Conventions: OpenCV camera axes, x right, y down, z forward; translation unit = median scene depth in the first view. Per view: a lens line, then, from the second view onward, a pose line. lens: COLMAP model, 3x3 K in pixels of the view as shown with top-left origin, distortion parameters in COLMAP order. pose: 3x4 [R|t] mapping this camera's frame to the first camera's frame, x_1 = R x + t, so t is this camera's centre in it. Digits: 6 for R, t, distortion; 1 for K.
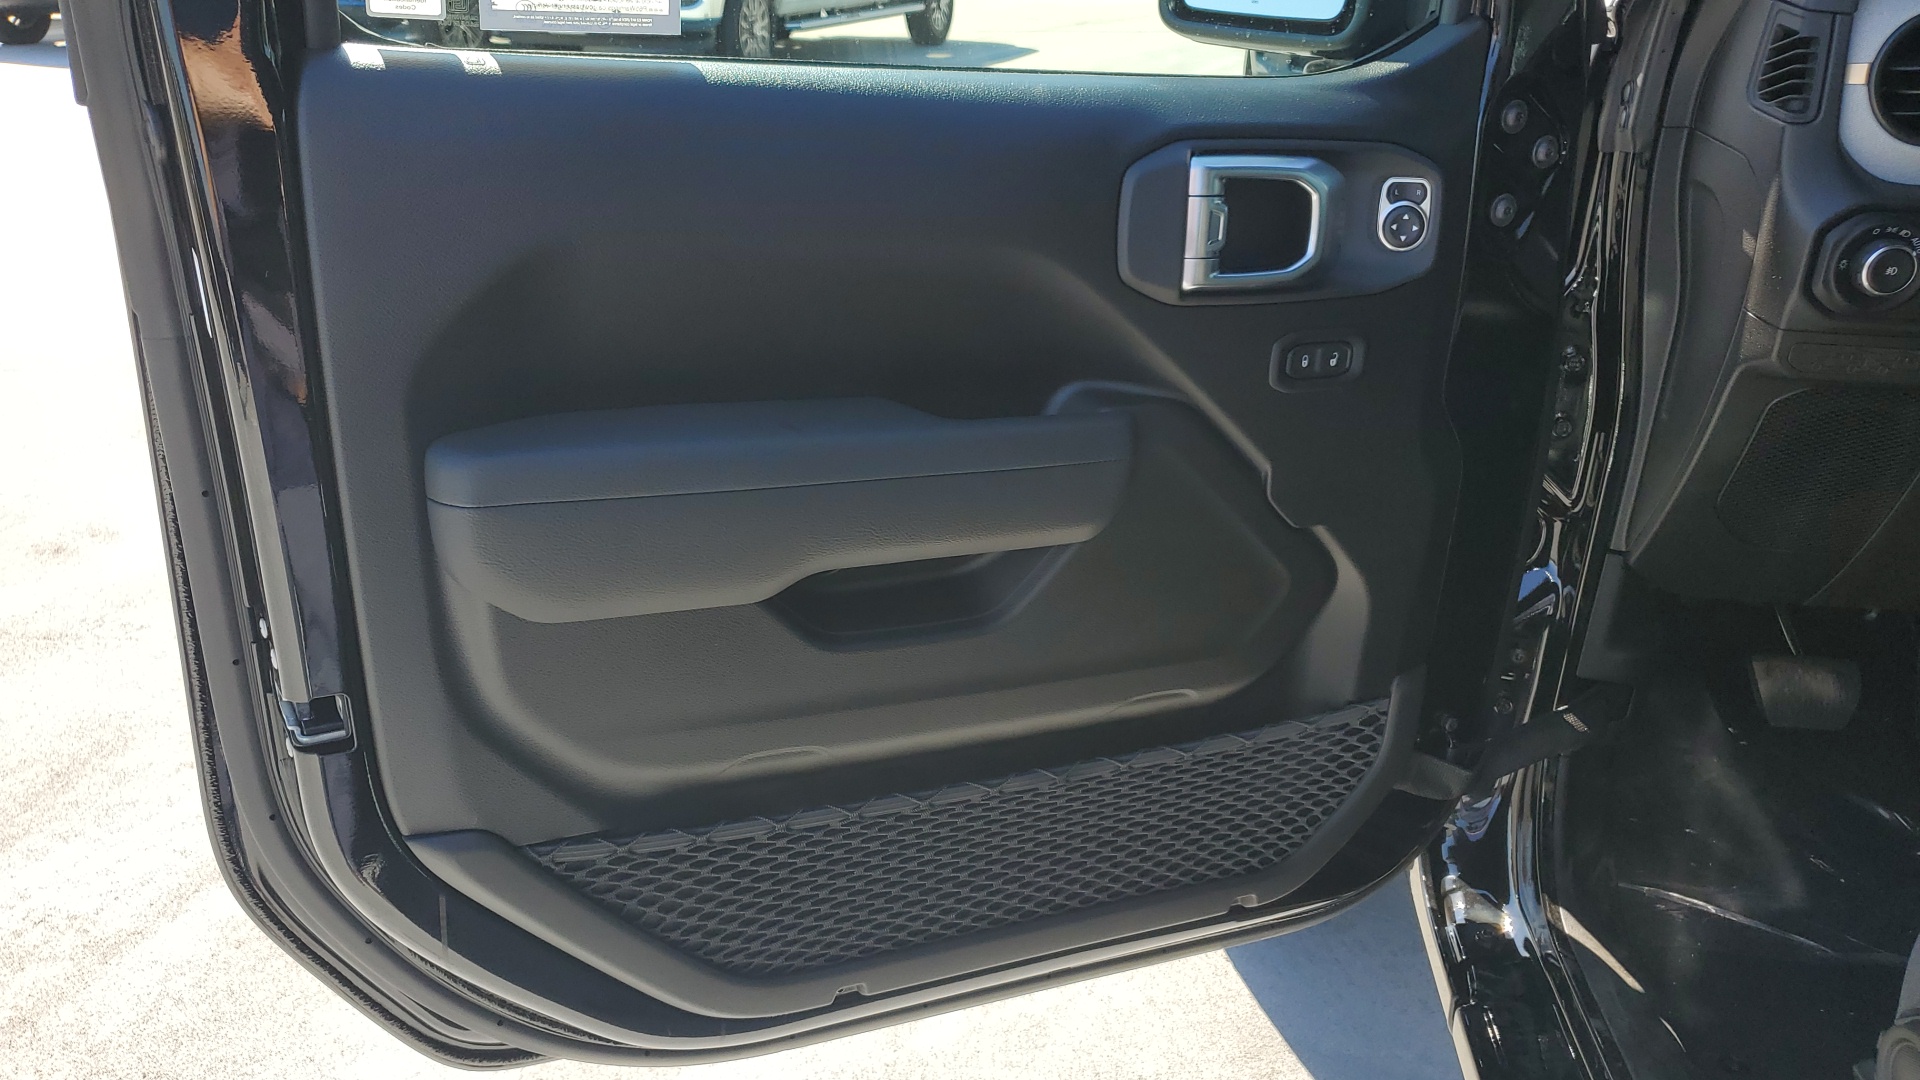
lens RADIAL K [[1389.3, 0, 969.7], [0, 1389.3, 542.7], [0, 0, 1]] dist [-0.000537, 0.000619]
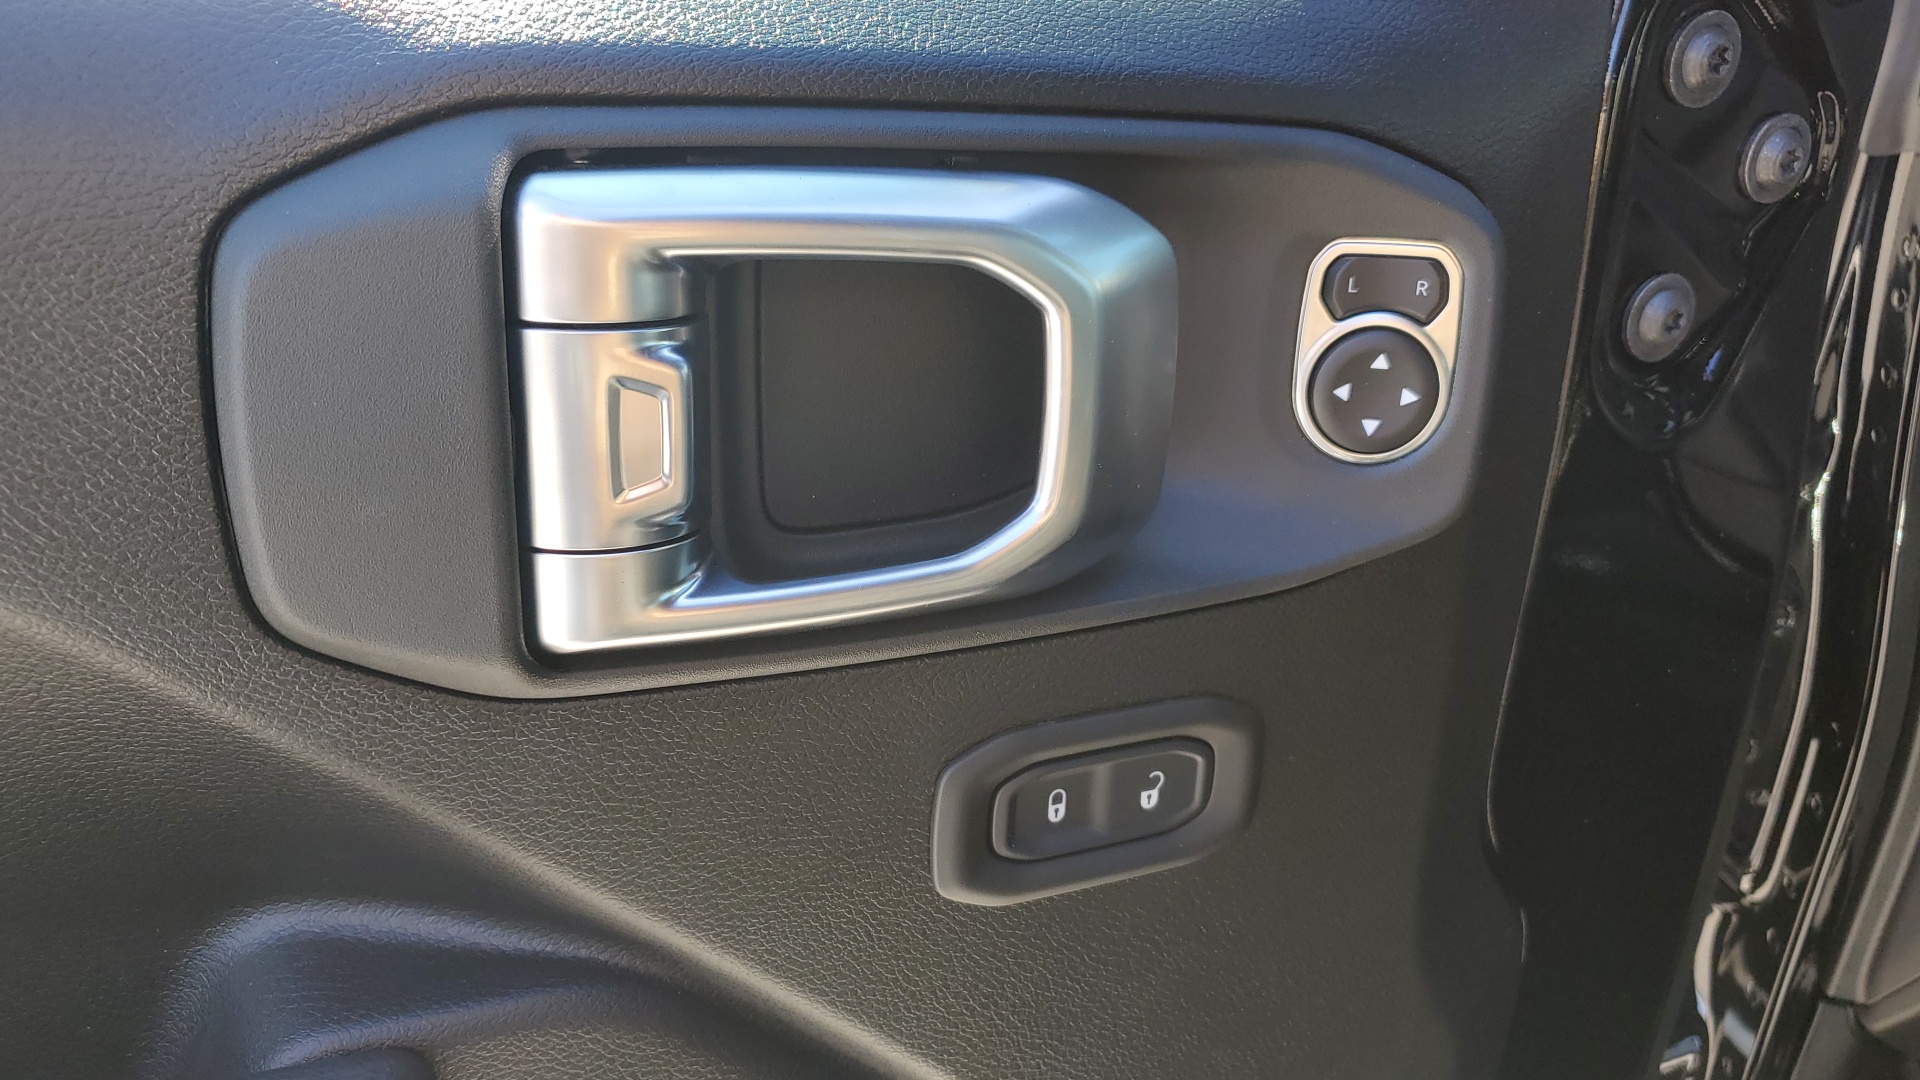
lens RADIAL K [[1389.3, 0, 969.7], [0, 1389.3, 542.7], [0, 0, 1]] dist [-0.000537, 0.000619]
pose [[0.999615, 0.016979, -0.021929, 0.229295], [-0.016700, 0.999778, 0.012866, -0.197129], [0.022143, -0.012495, 0.999677, 0.684279]]
